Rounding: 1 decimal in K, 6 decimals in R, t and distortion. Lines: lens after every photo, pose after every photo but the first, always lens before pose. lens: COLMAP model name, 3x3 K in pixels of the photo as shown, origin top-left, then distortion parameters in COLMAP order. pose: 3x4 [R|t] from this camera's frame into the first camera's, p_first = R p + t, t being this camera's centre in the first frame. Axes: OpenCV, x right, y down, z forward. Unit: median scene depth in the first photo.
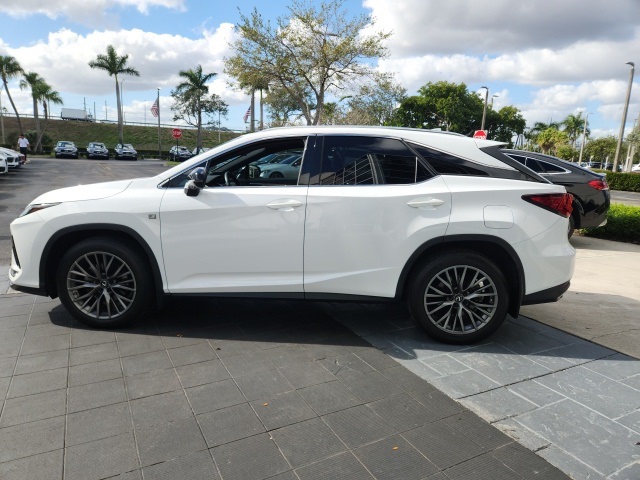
lens RADIAL K [[424.1, 0, 320.3], [0, 424.1, 241.8], [0, 0, 1]] dist [0.068990, -0.056132]
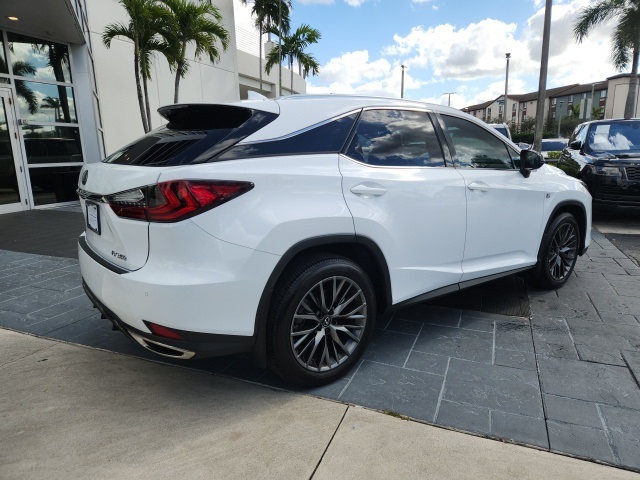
lens RADIAL K [[424.1, 0, 320.3], [0, 424.1, 241.8], [0, 0, 1]] dist [0.068990, -0.056132]
pose [[-0.770245, 0.108281, -0.628489, 0.787881], [-0.138249, 0.933698, 0.330296, -0.332853], [0.622584, 0.341296, -0.704206, 1.965821]]
